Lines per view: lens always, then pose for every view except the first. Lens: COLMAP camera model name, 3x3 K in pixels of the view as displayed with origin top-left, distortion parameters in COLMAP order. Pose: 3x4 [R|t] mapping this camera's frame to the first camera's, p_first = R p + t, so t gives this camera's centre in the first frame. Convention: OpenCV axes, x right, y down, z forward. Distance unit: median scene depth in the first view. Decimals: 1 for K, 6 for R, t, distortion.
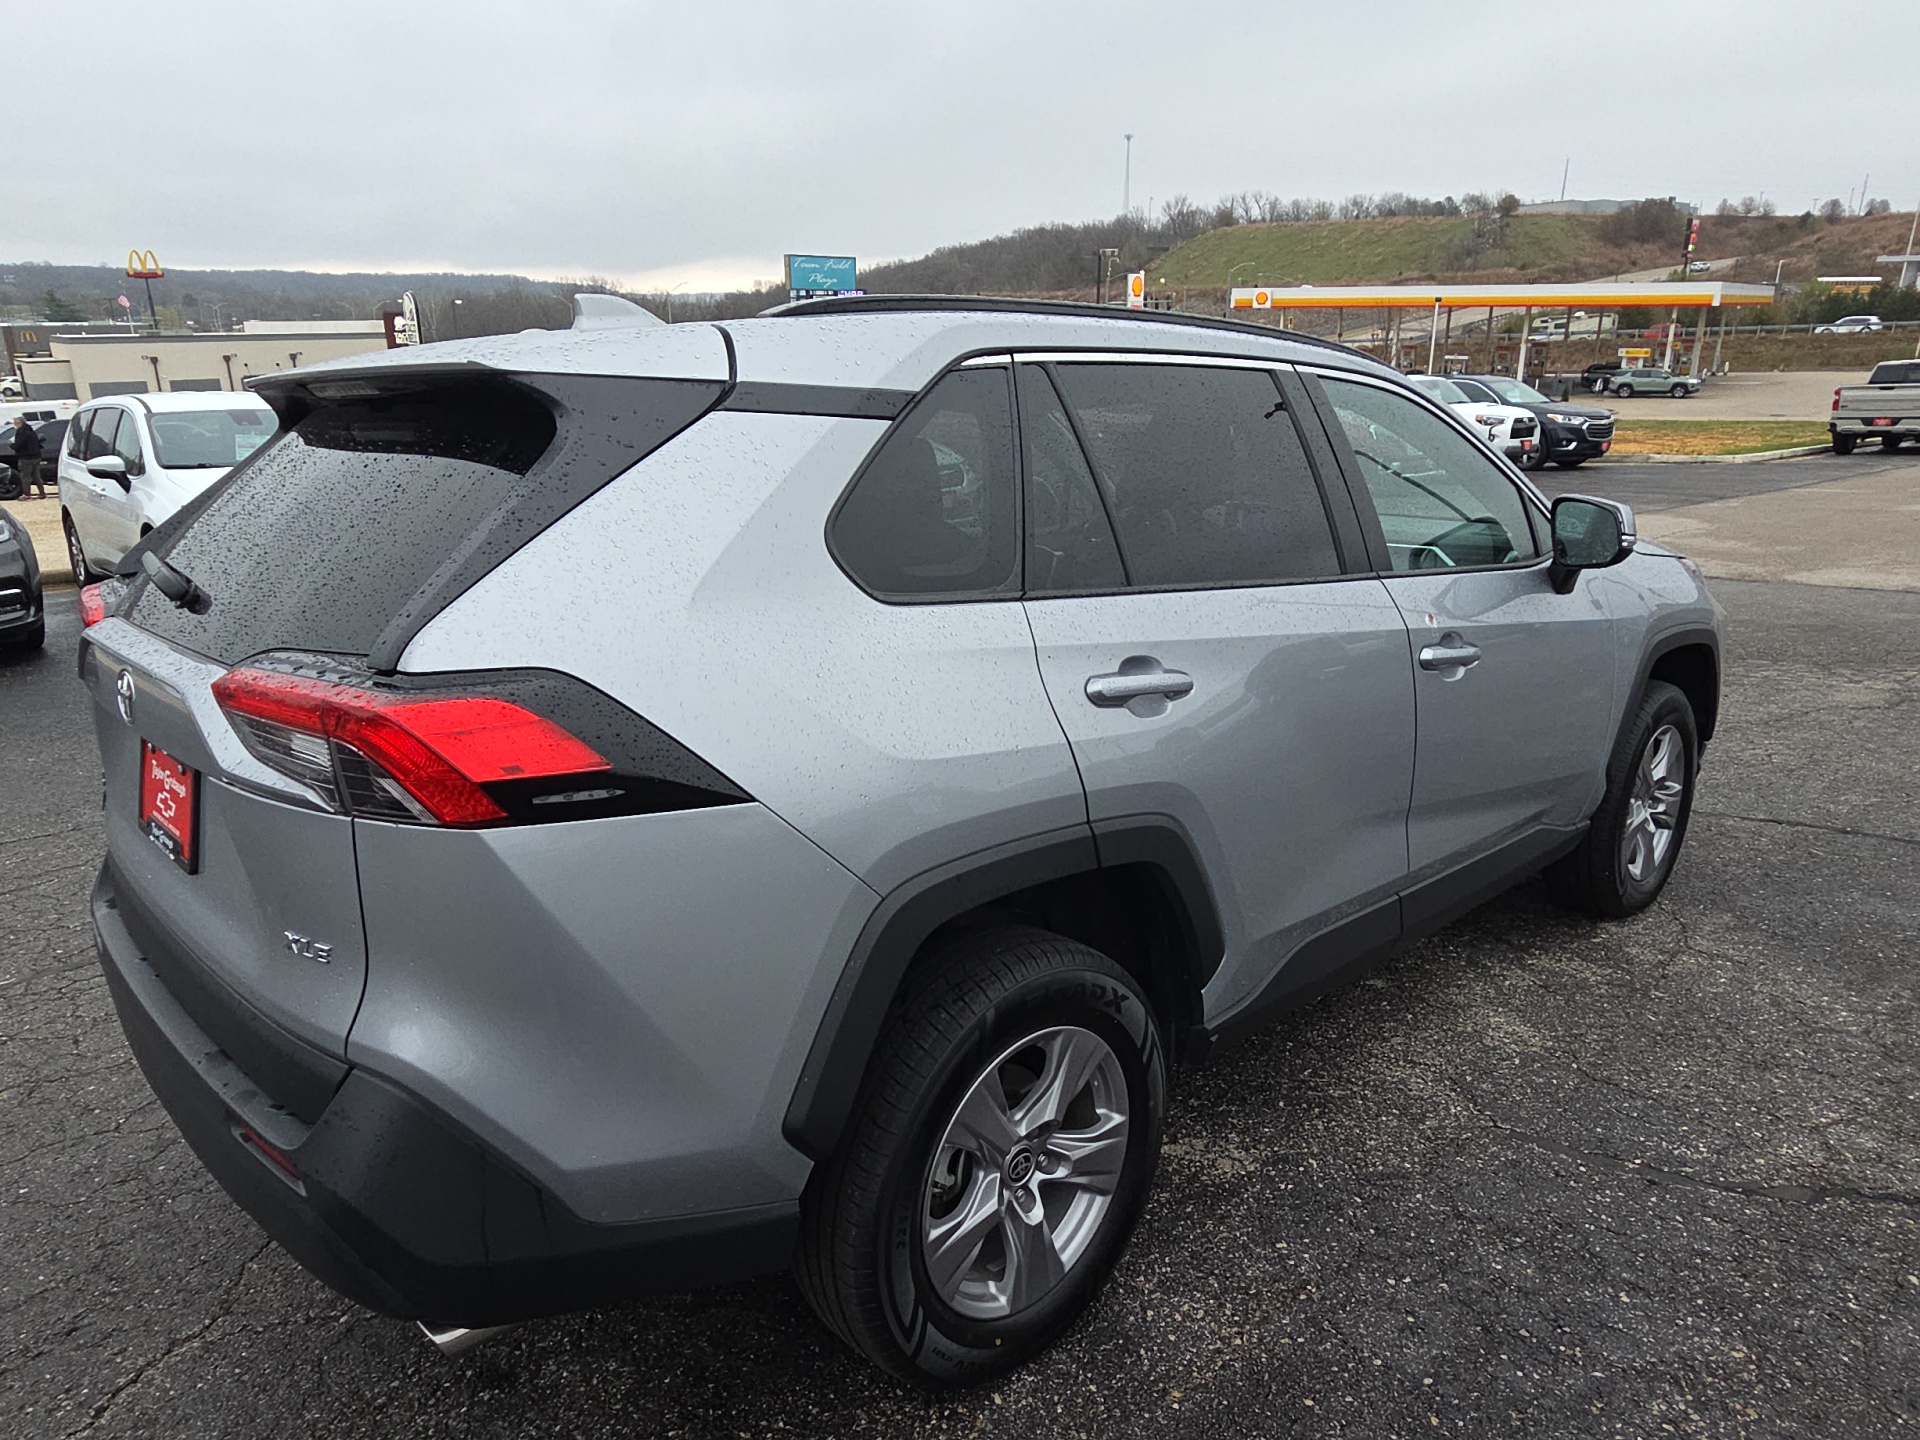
lens RADIAL K [[1282.1, 0, 933.0], [0, 1282.1, 719.3], [0, 0, 1]] dist [0.006151, -0.000350]
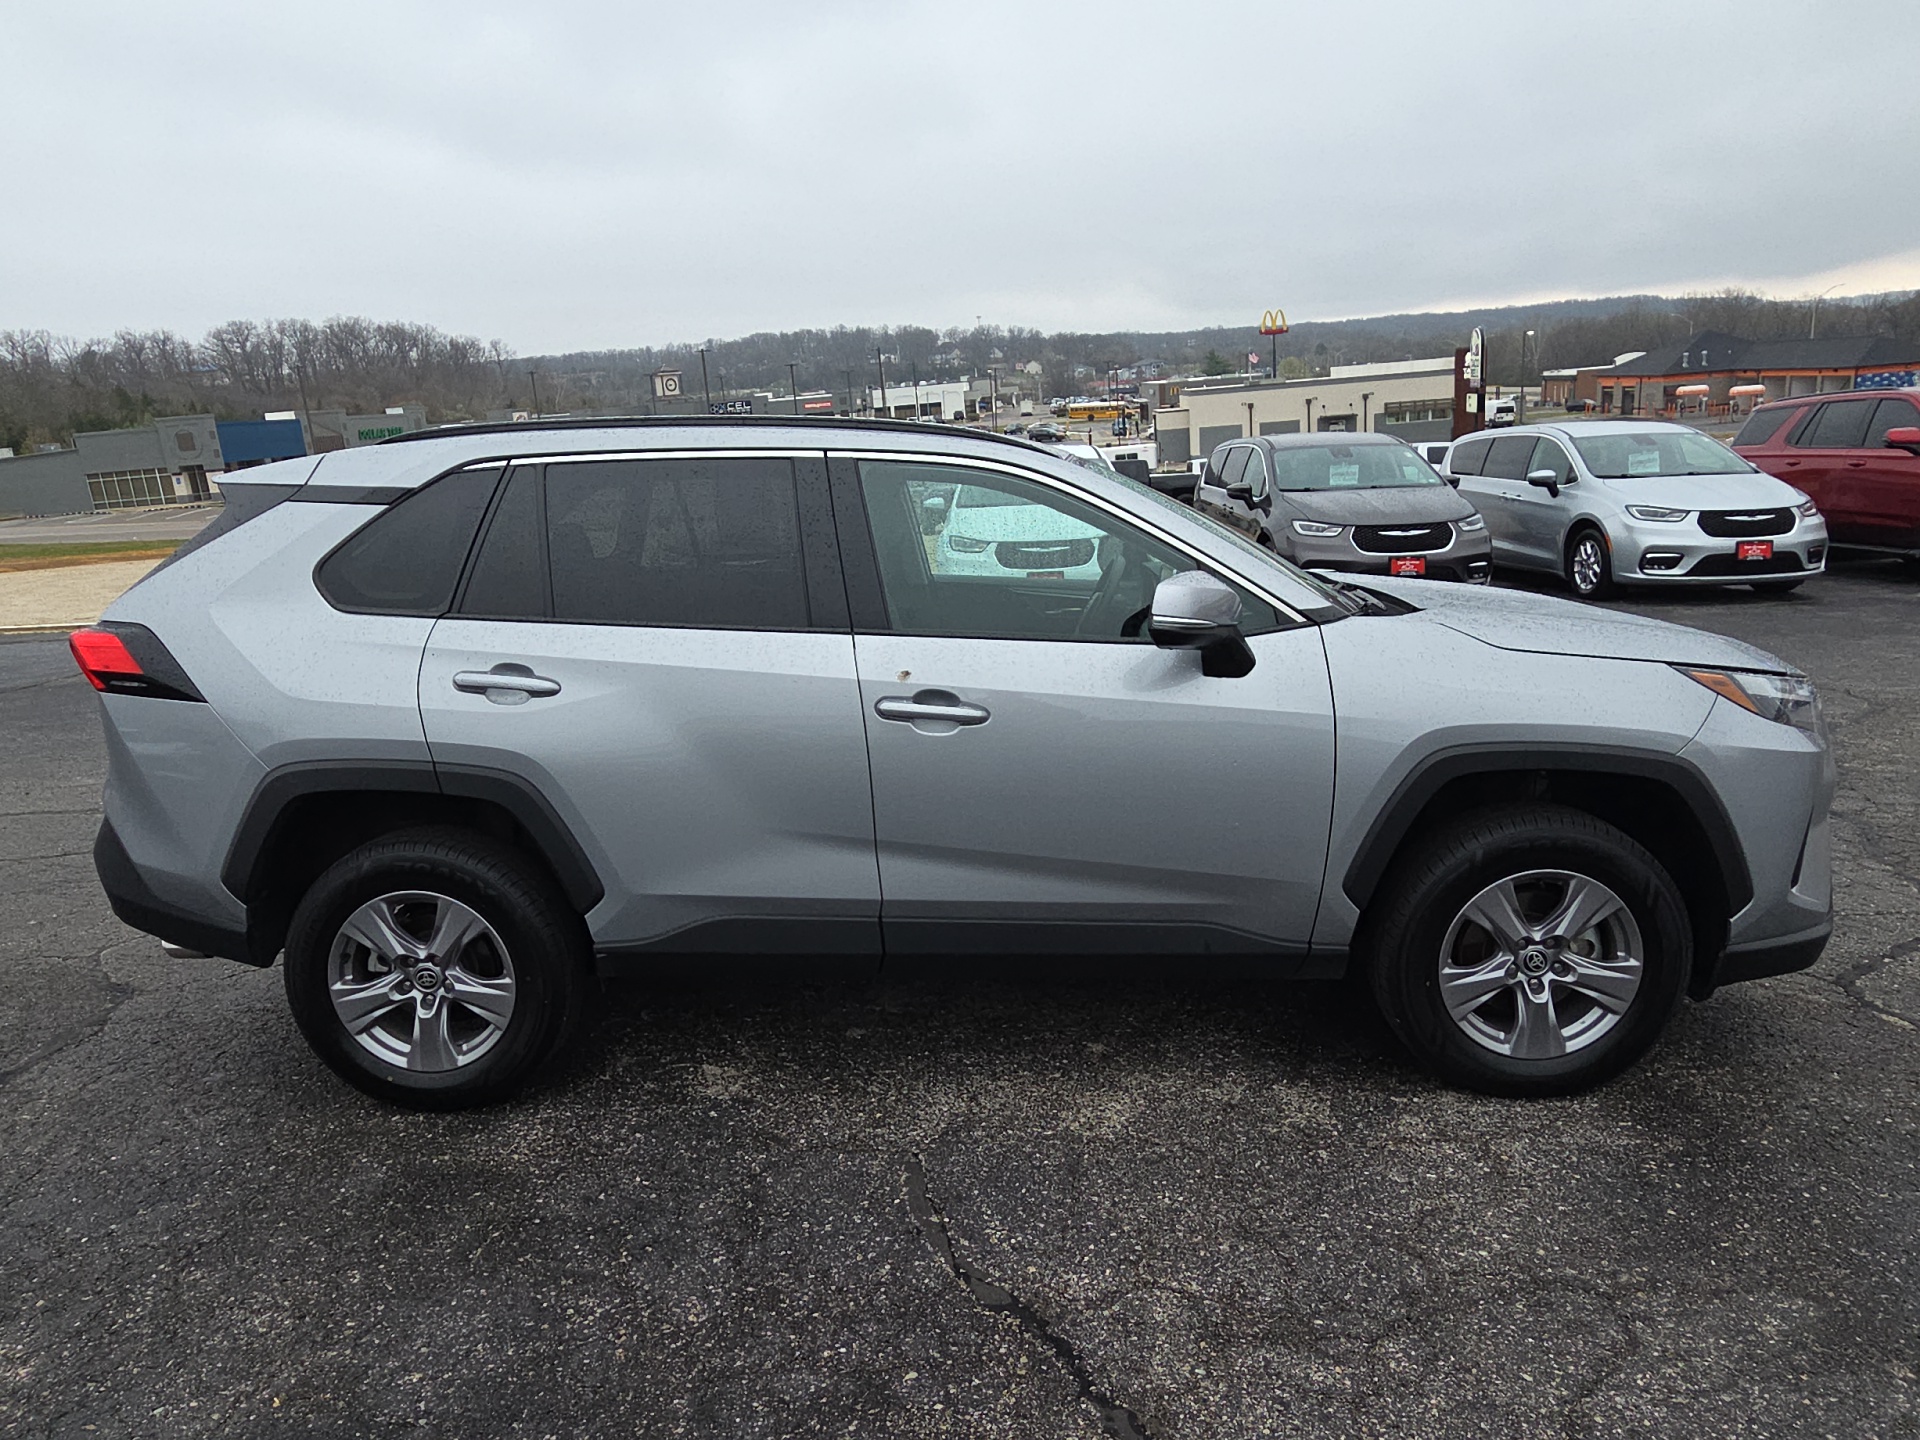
lens RADIAL K [[1282.1, 0, 936.2], [0, 1282.1, 720.9], [0, 0, 1]] dist [0.006151, -0.000350]
pose [[0.693533, 0.128348, -0.708900, 0.930515], [-0.143988, 0.988843, 0.038166, -0.066219], [0.705889, 0.075604, 0.704276, 0.186064]]
